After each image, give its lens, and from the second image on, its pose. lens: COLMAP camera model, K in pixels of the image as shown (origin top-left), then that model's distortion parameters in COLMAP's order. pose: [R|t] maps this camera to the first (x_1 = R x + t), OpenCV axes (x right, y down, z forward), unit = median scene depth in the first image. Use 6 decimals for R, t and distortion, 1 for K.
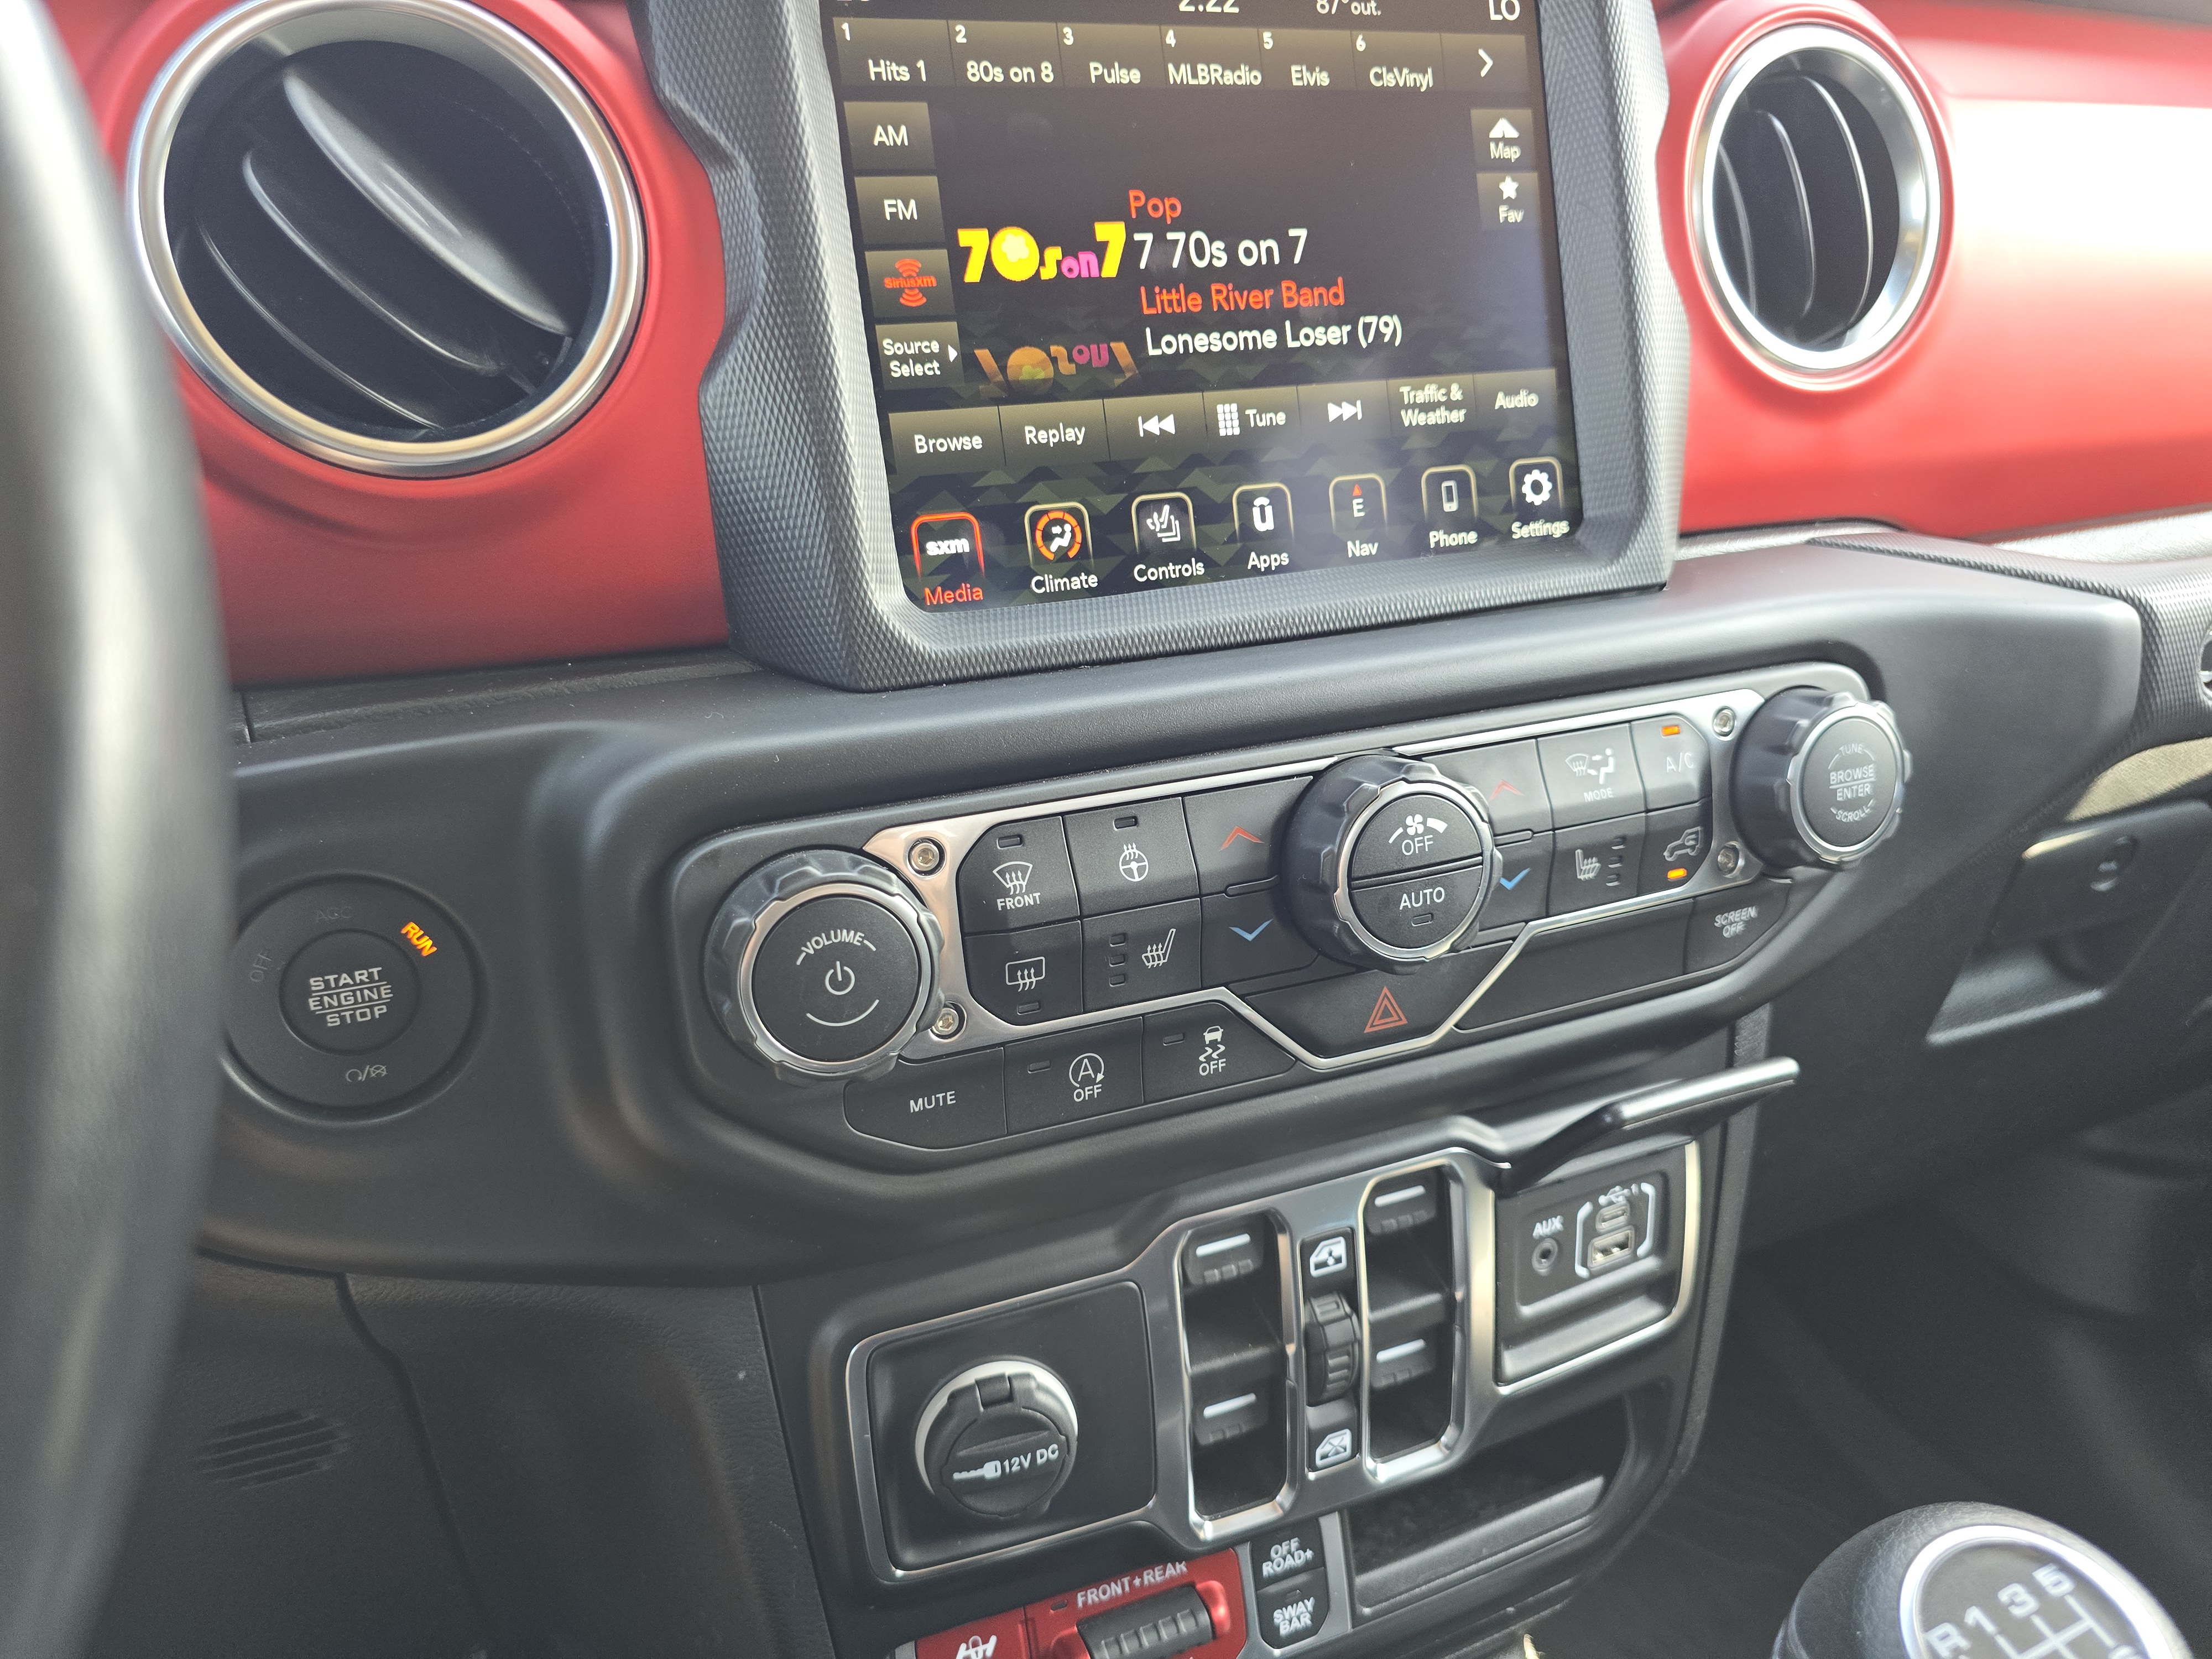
lens RADIAL K [[1478.9, 0, 1055.3], [0, 1478.9, 858.4], [0, 0, 1]] dist [0.029121, -0.031276]
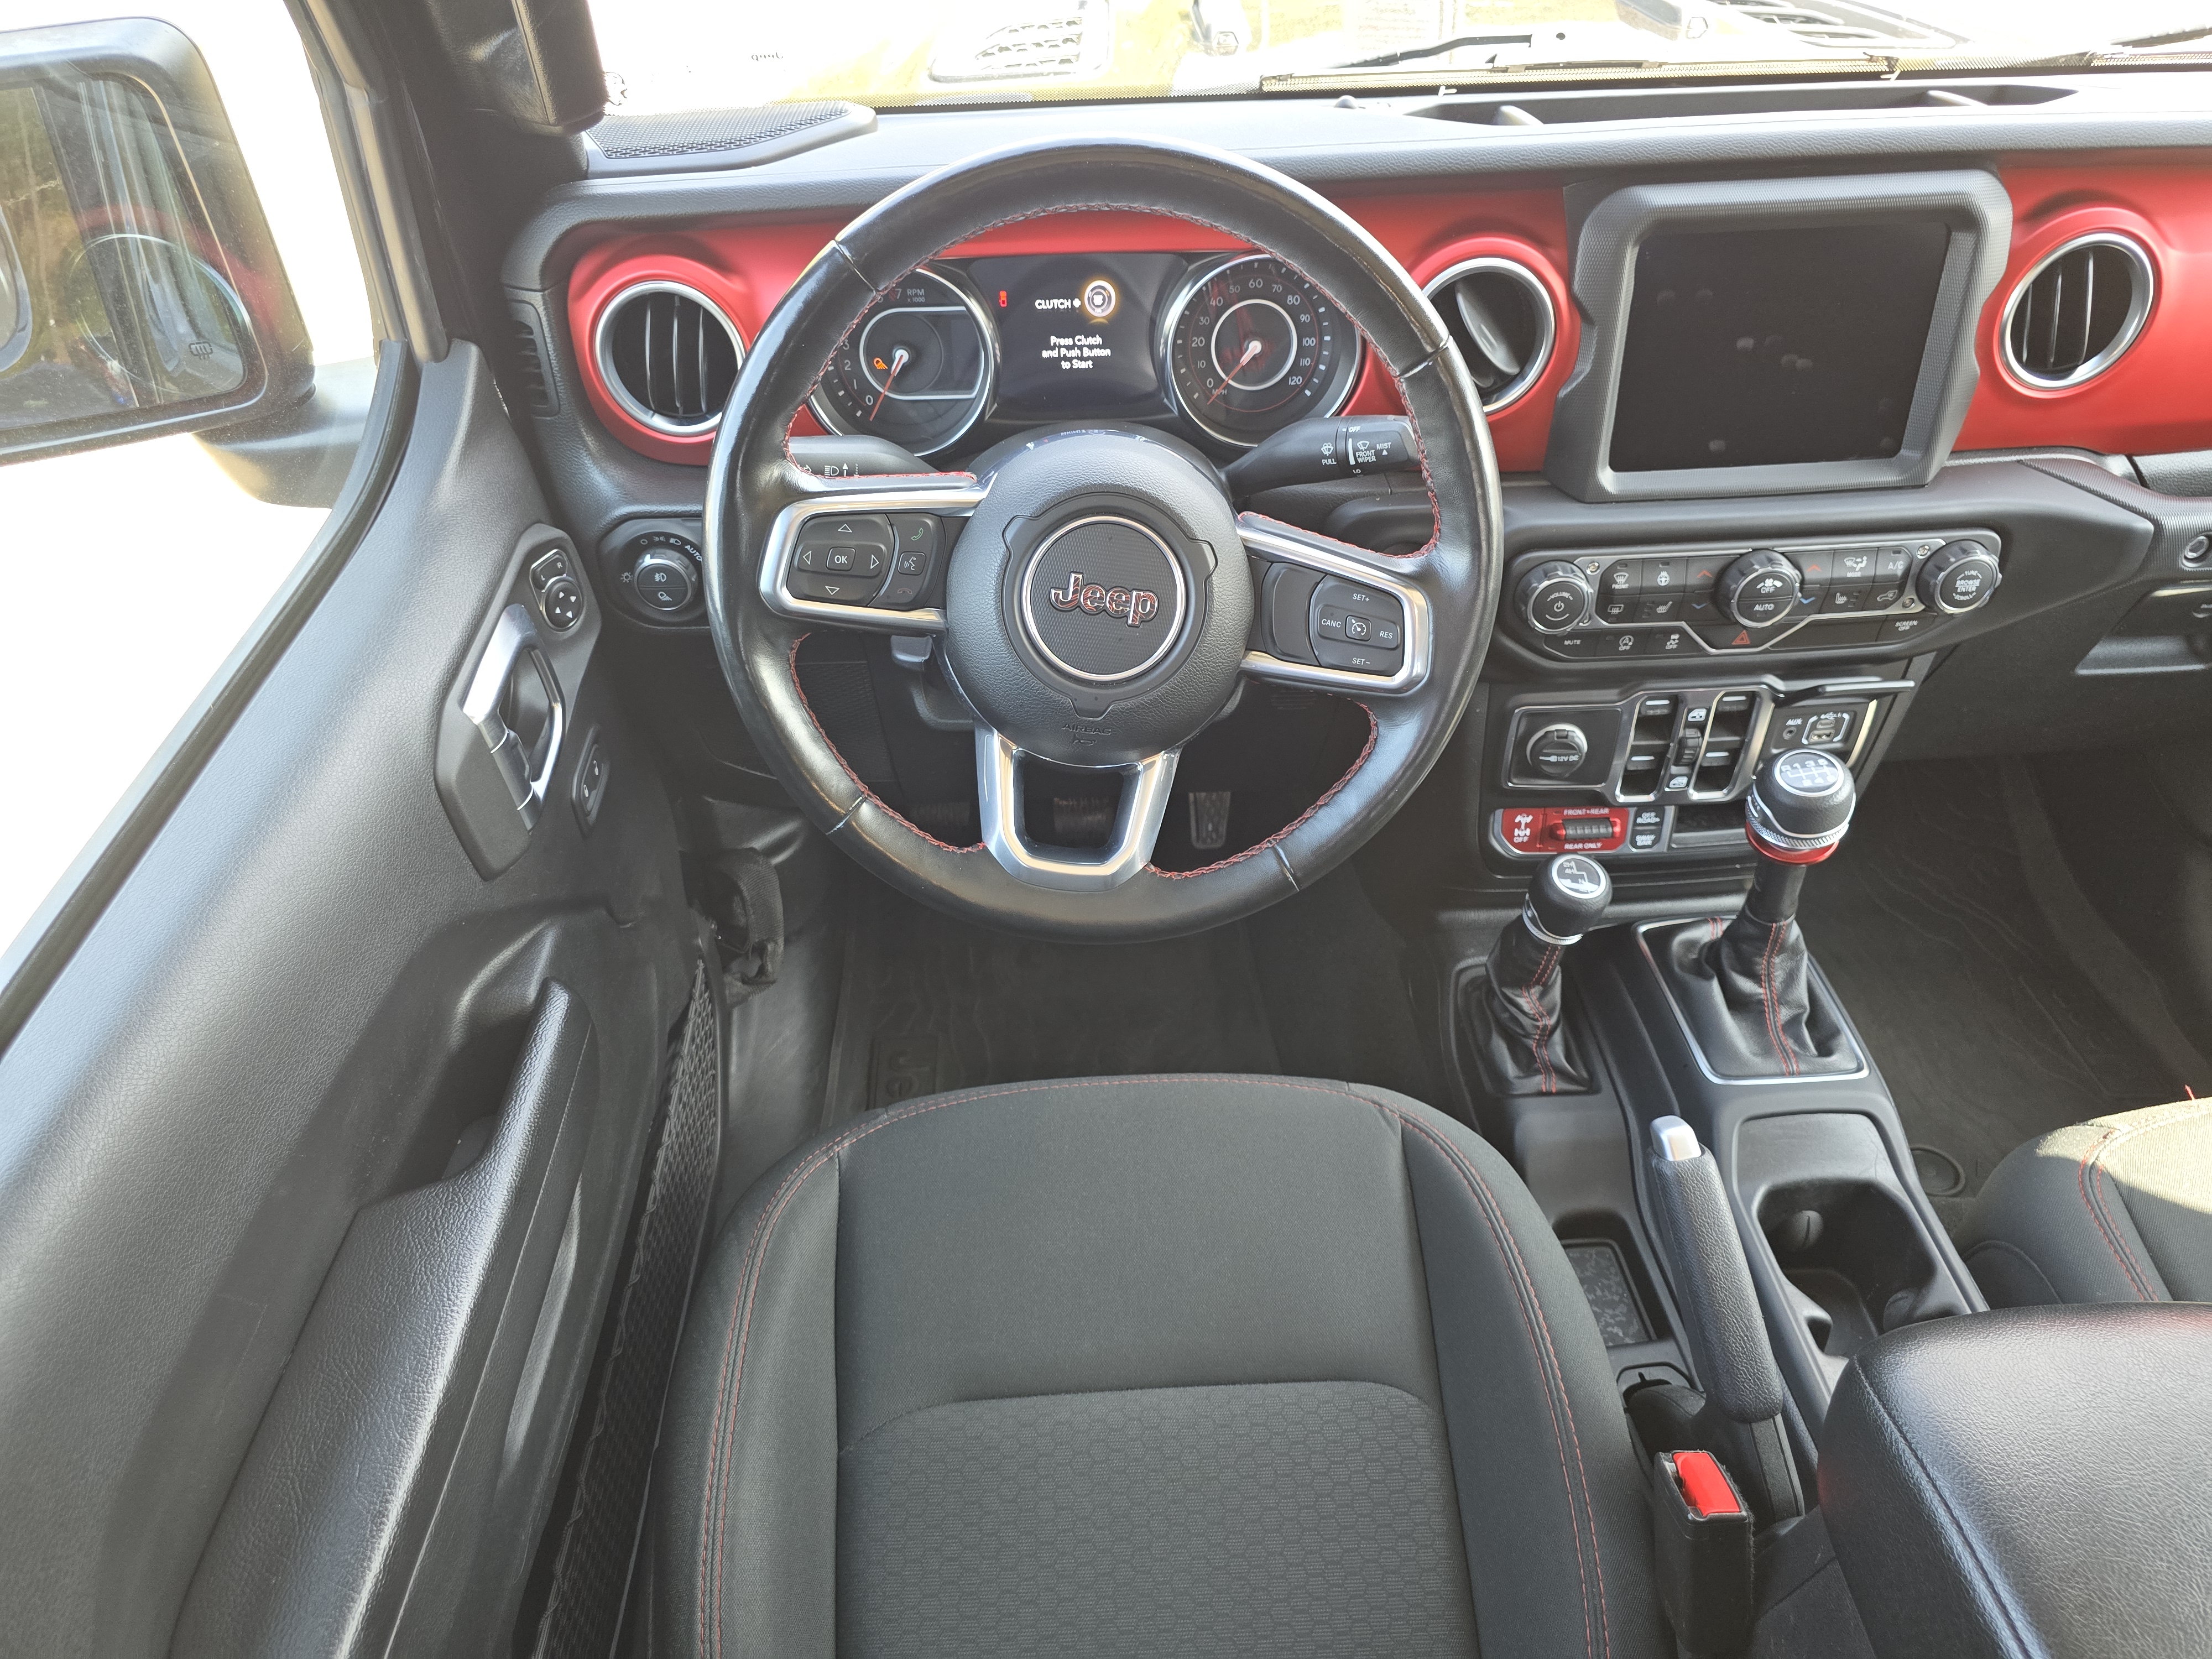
lens RADIAL K [[1478.9, 0, 1105.1], [0, 1478.9, 833.4], [0, 0, 1]] dist [0.029121, -0.031276]
pose [[0.949769, 0.232554, -0.209423, -0.215008], [-0.125637, 0.896227, 0.425433, -0.534813], [0.286627, -0.377751, 0.880425, -1.708986]]
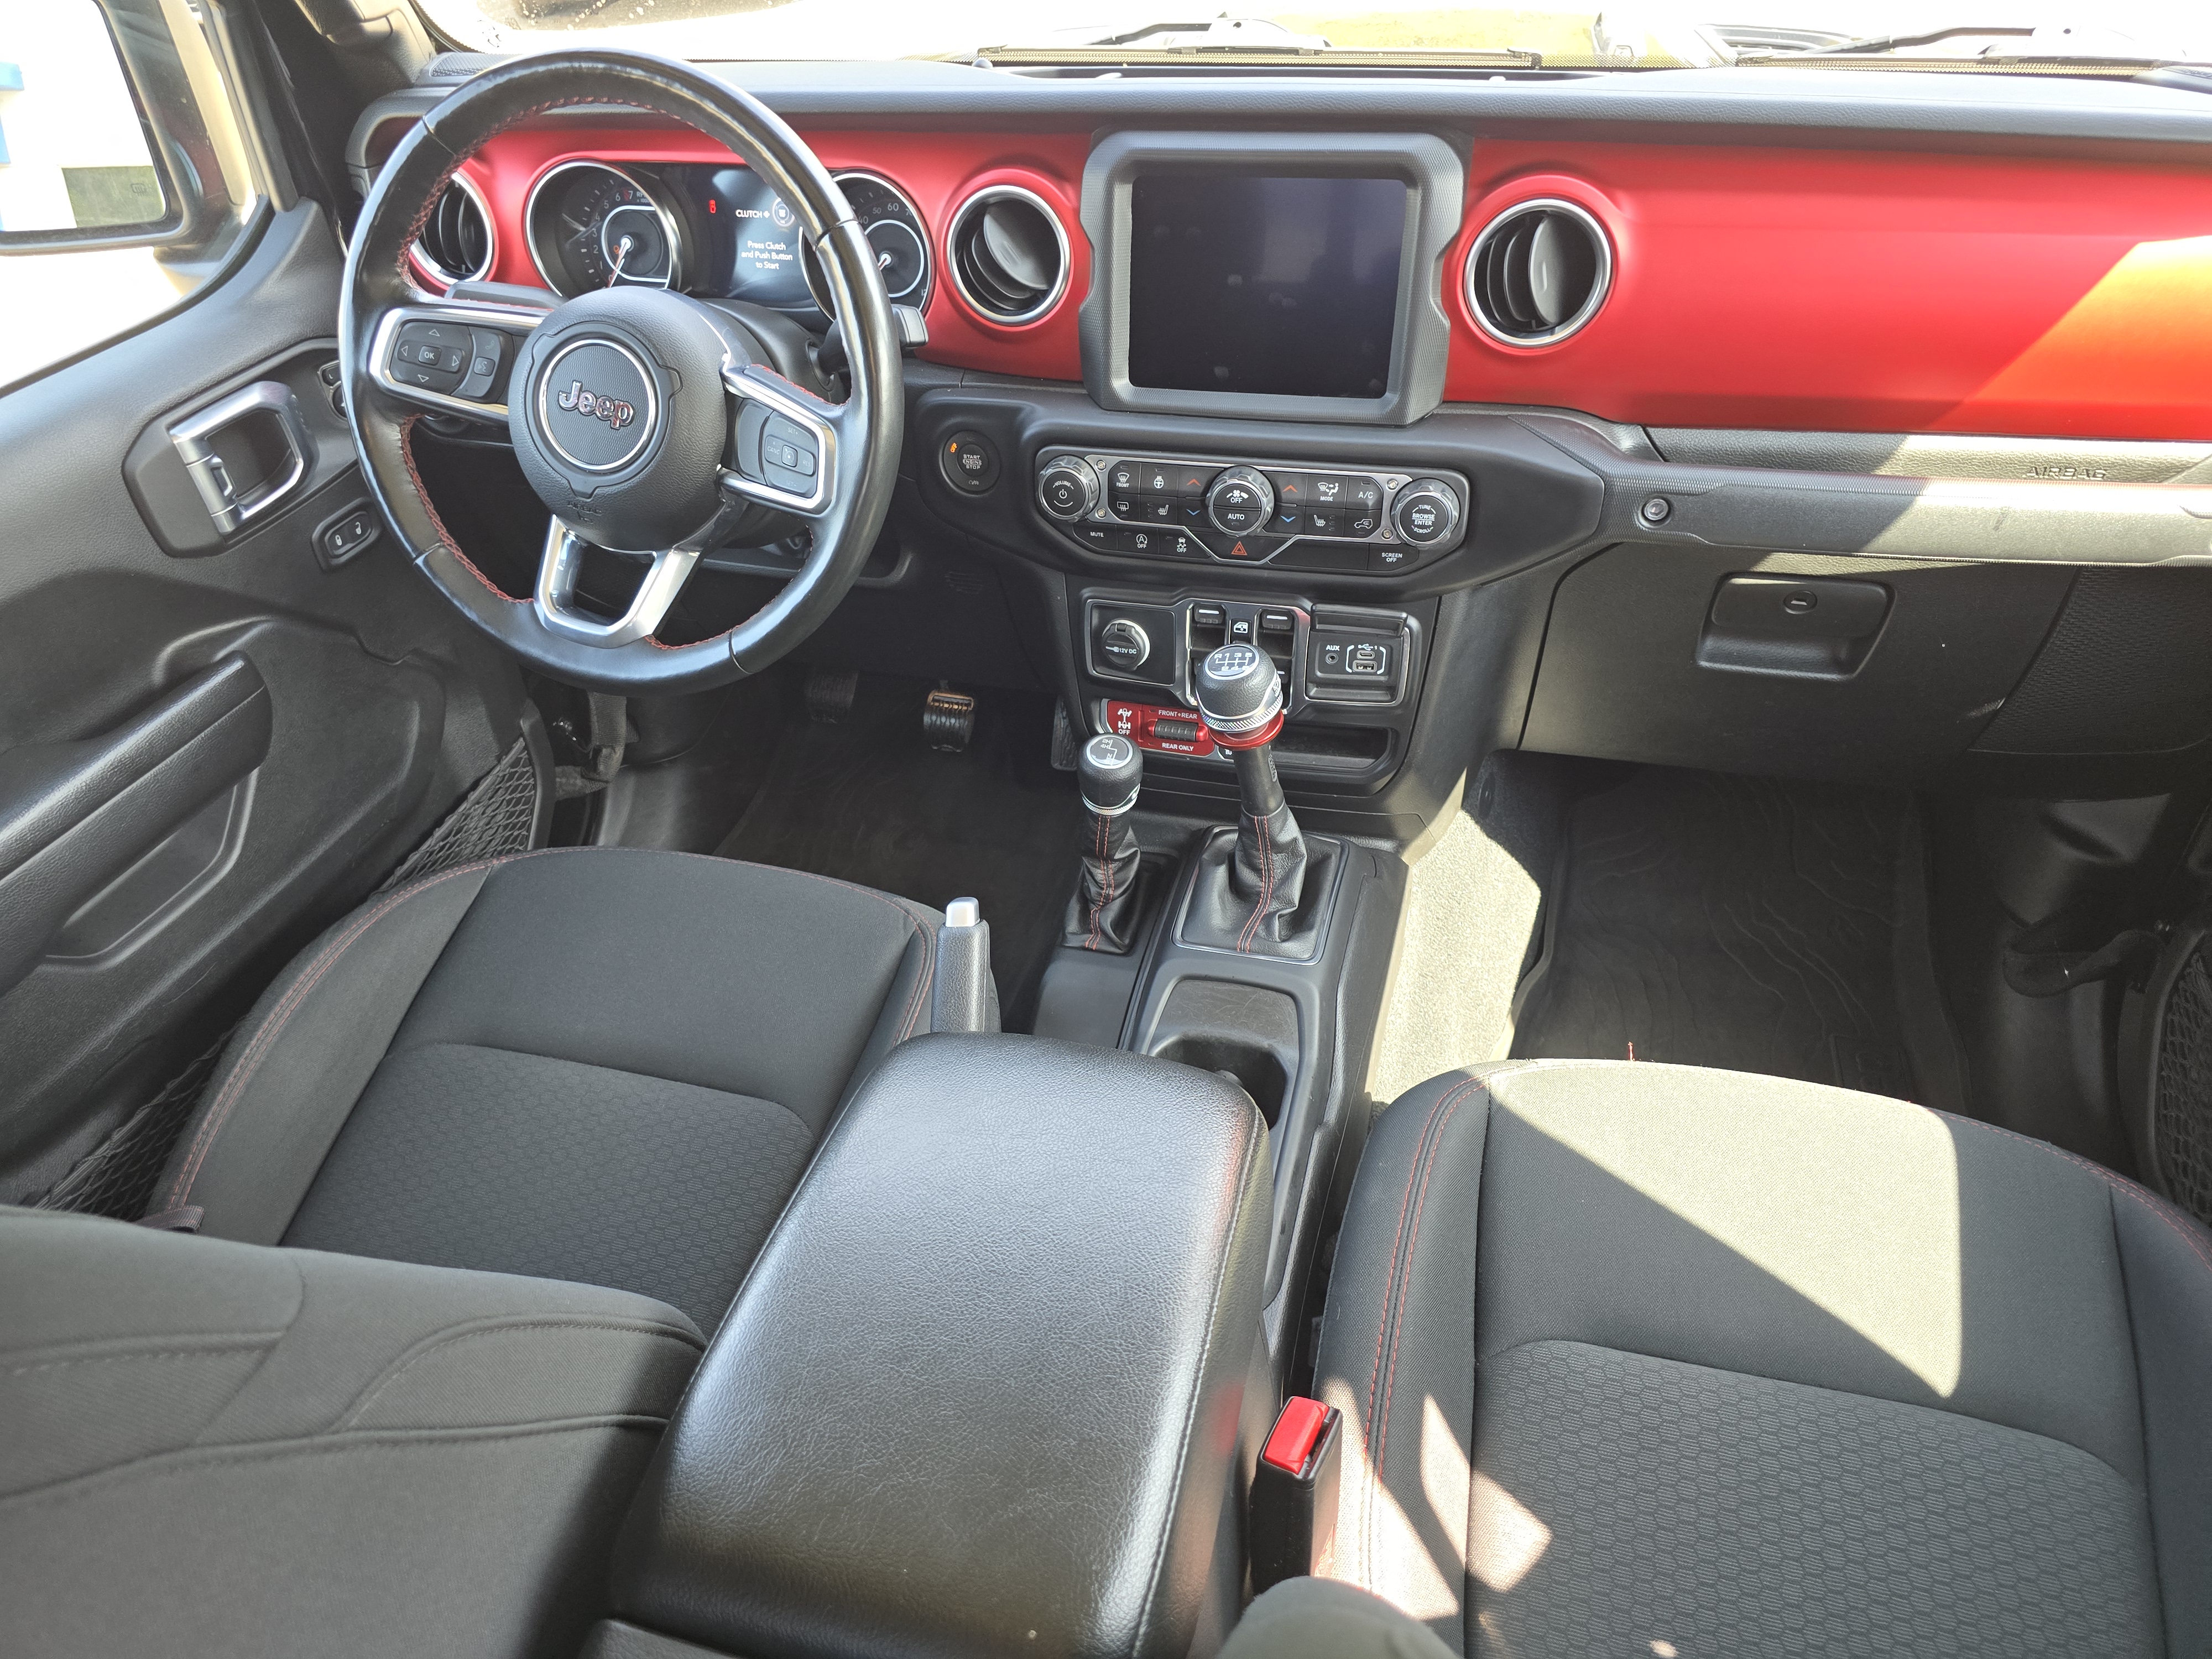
lens RADIAL K [[1478.9, 0, 1107.1], [0, 1478.9, 850.3], [0, 0, 1]] dist [0.029121, -0.031276]
pose [[0.805467, 0.384888, -0.450649, 1.460481], [-0.177837, 0.882337, 0.435724, -0.572224], [0.565329, -0.270819, 0.779140, -1.555693]]
